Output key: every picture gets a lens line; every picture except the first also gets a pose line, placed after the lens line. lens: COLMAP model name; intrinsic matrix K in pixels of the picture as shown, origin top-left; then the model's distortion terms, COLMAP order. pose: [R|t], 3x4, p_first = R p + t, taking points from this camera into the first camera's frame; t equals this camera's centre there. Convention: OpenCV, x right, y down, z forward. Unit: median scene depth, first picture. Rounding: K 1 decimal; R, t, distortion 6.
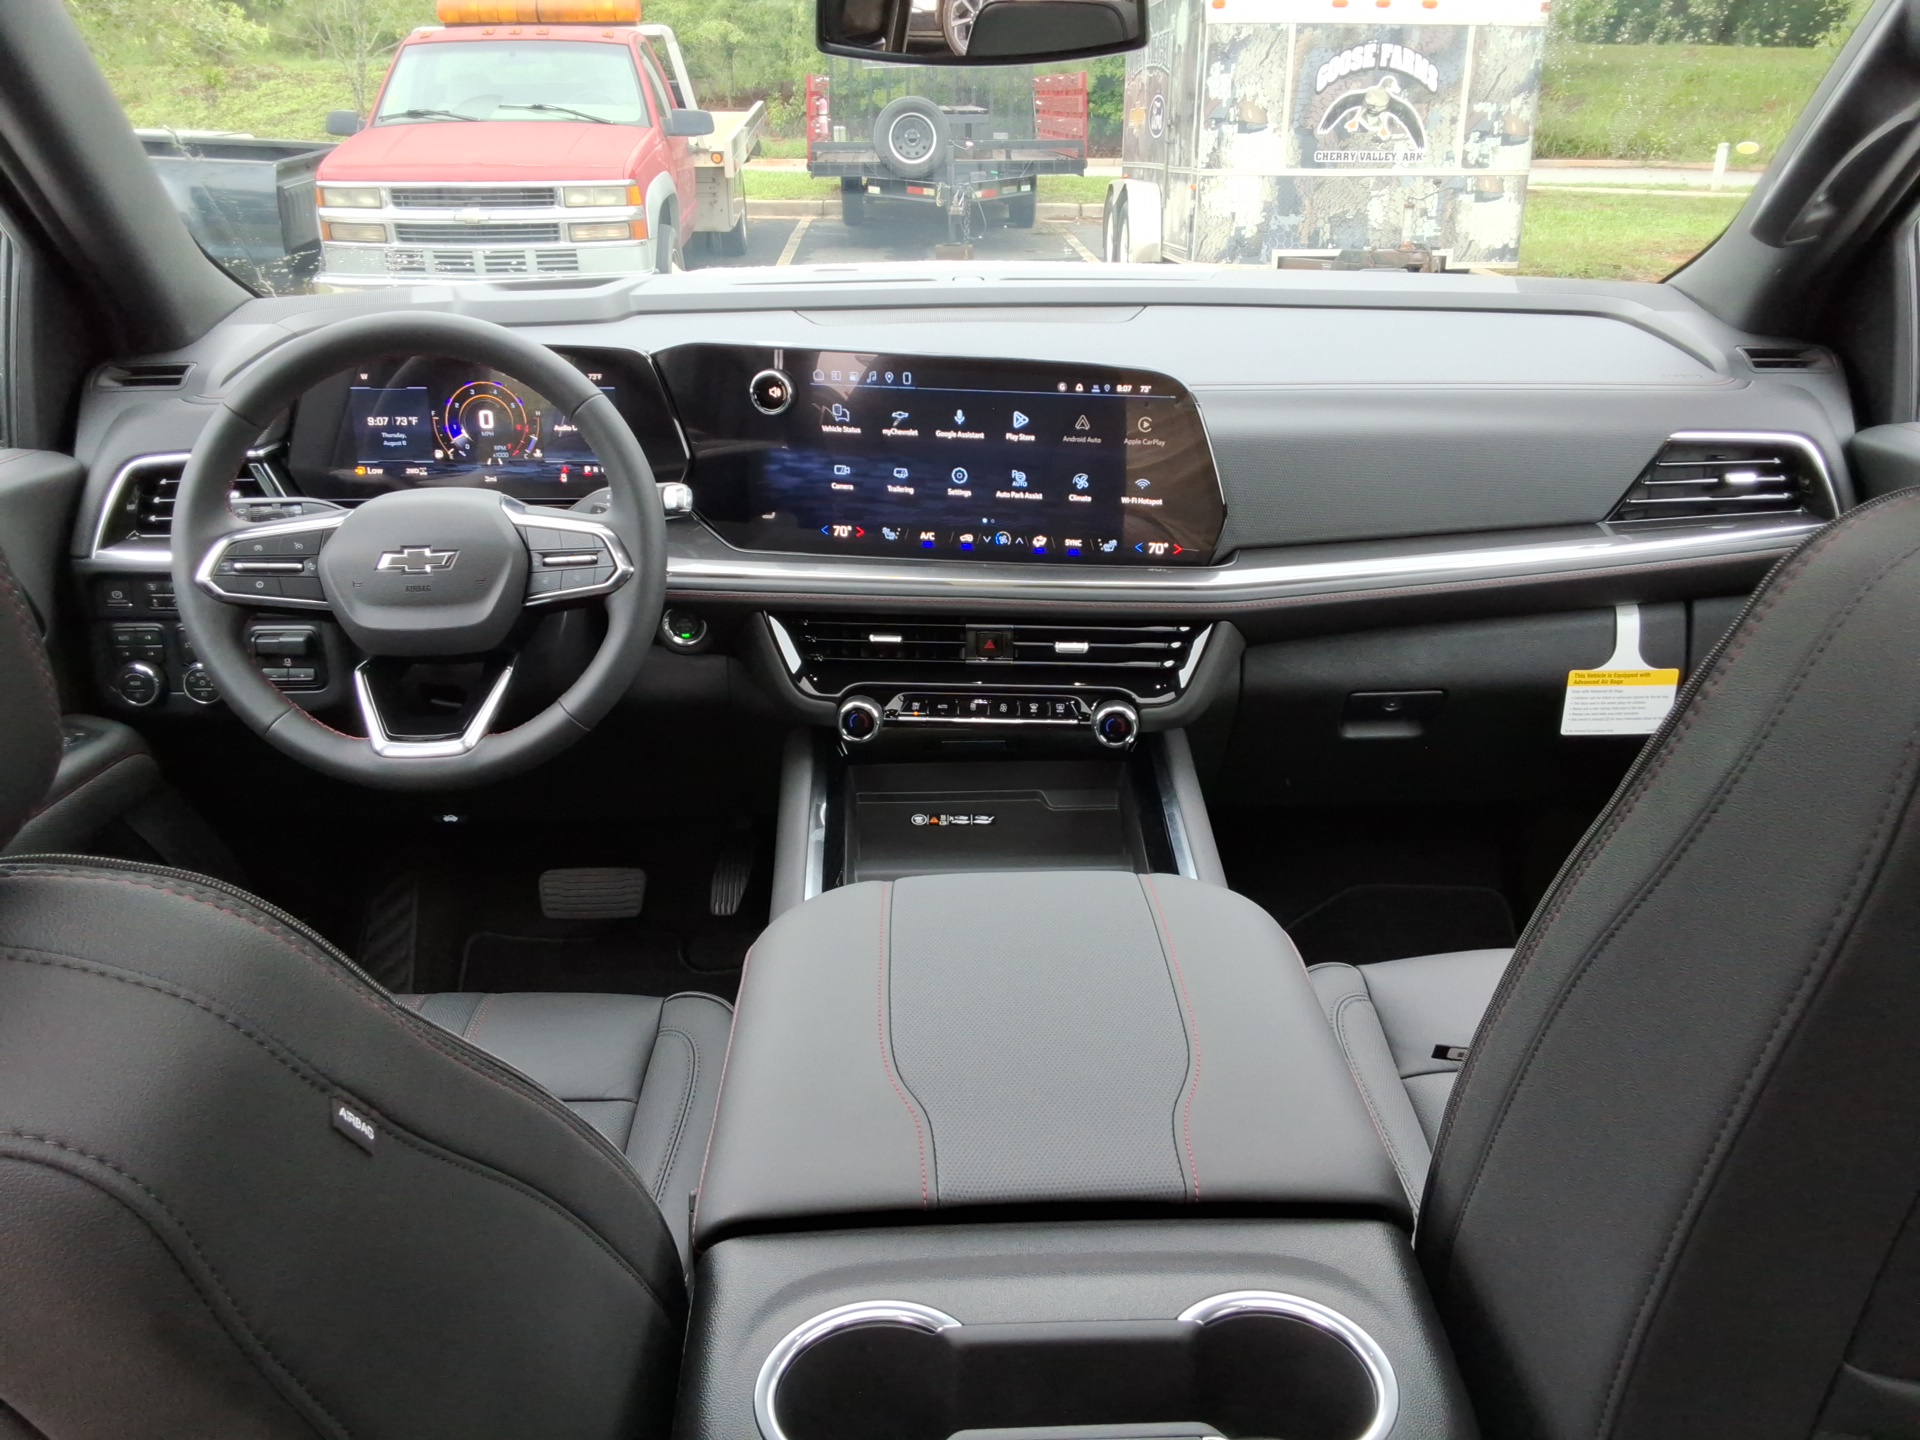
lens RADIAL K [[1531.4, 0, 967.9], [0, 1531.4, 707.5], [0, 0, 1]] dist [0.111945, -0.177471]
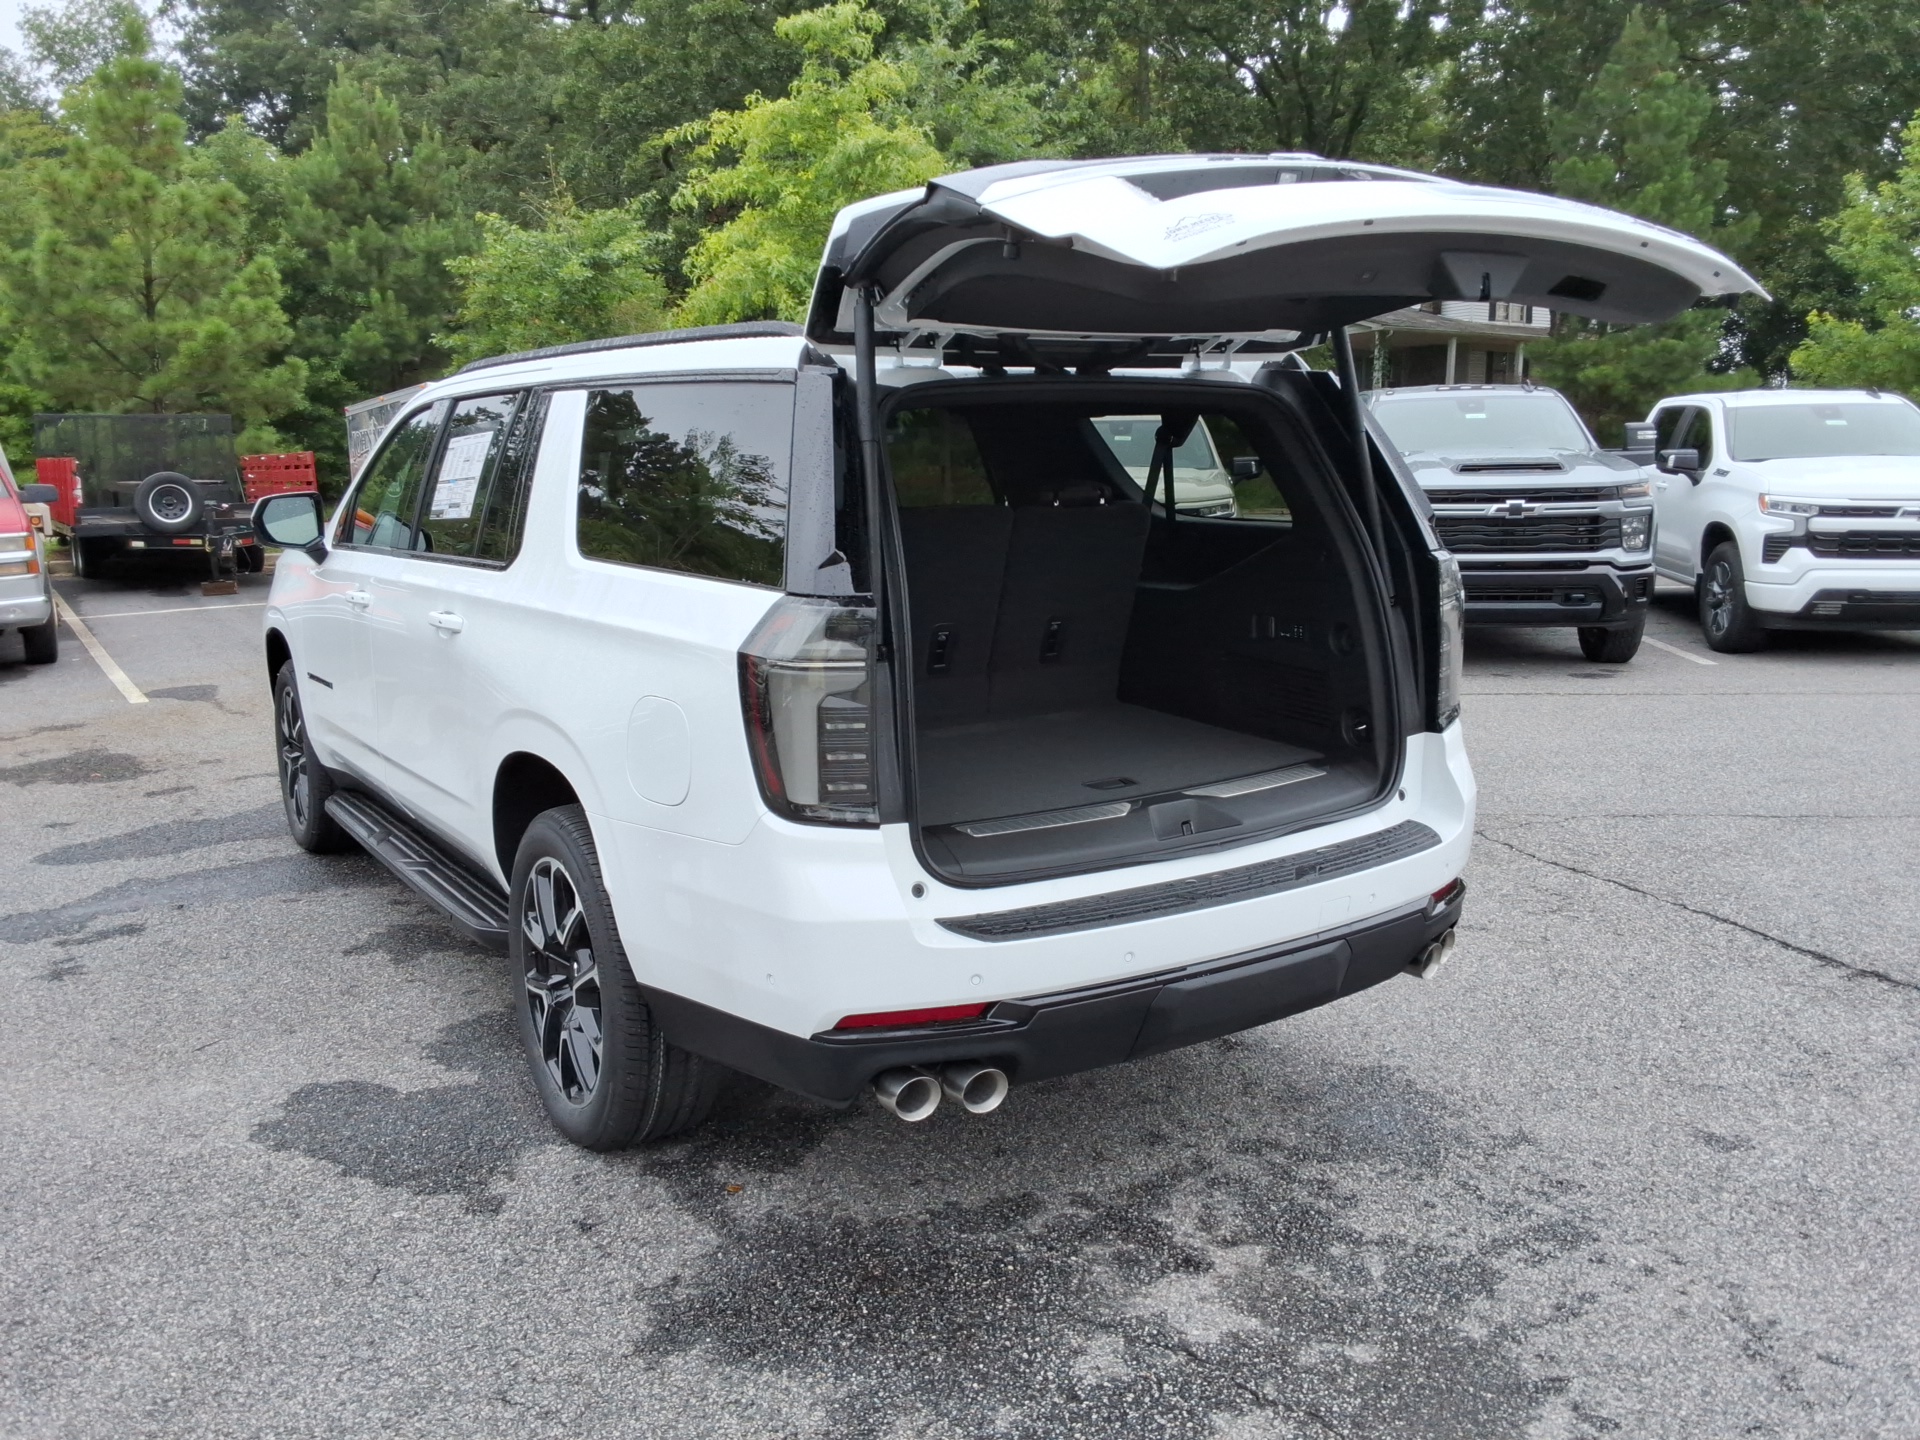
lens RADIAL K [[1539.5, 0, 972.6], [0, 1539.5, 716.6], [0, 0, 1]] dist [0.100307, -0.152685]
pose [[0.855390, -0.102440, 0.507753, -0.198081], [0.209396, 0.964969, -0.158076, 0.184601], [-0.473773, 0.241539, 0.846876, -0.458956]]
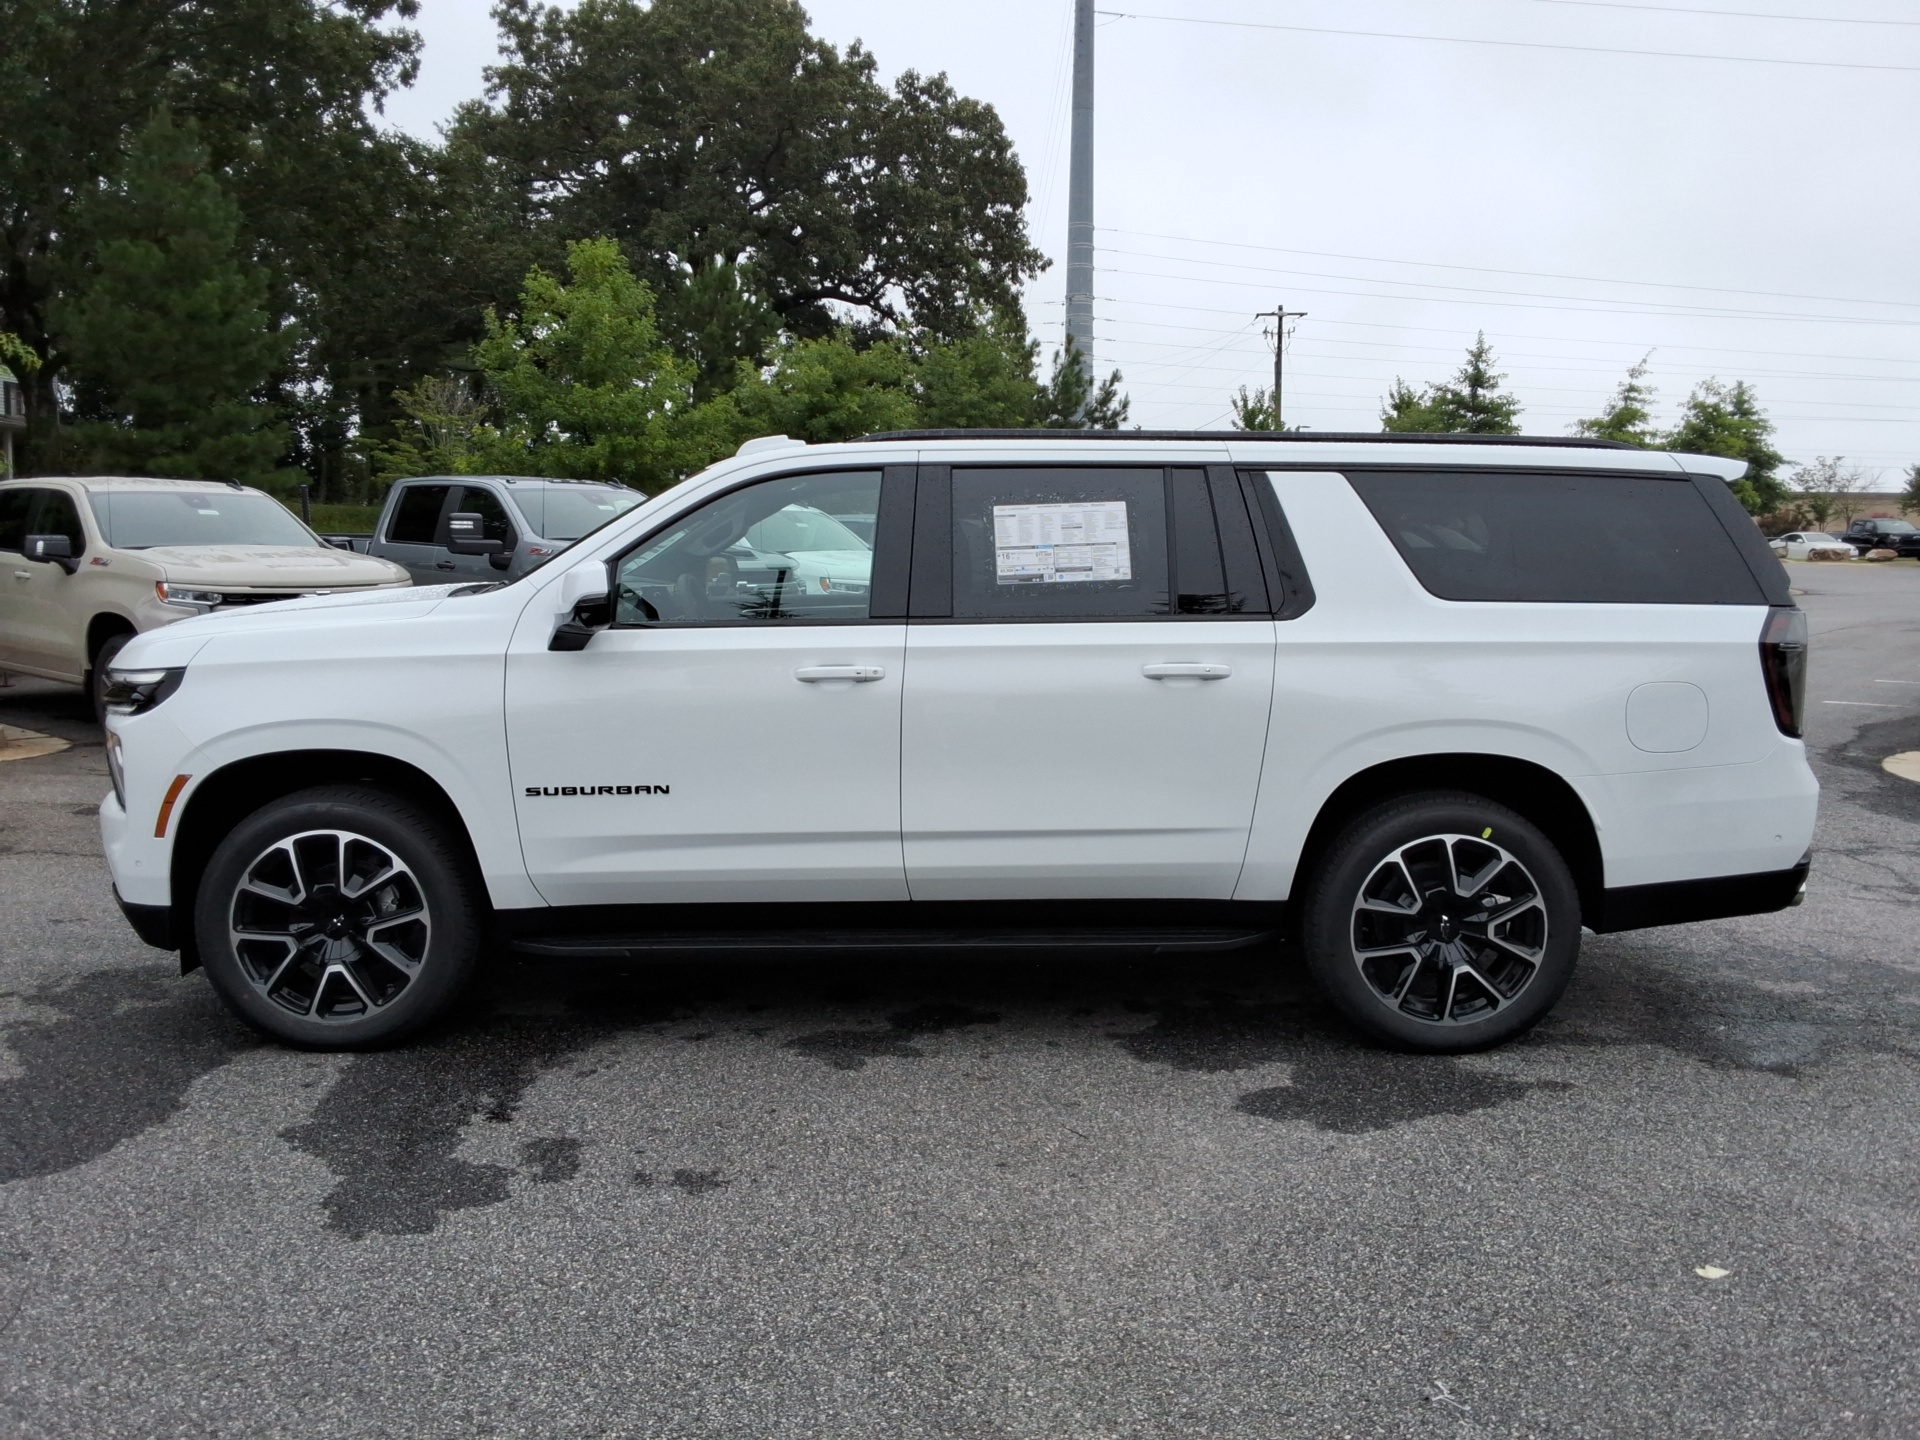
lens RADIAL K [[1542.6, 0, 992.9], [0, 1542.6, 721.5], [0, 0, 1]] dist [0.114928, -0.157342]
pose [[0.008384, -0.116518, 0.993153, -0.587644], [0.367624, 0.923994, 0.105301, -0.003982], [-0.929937, 0.364224, 0.050582, 0.023972]]
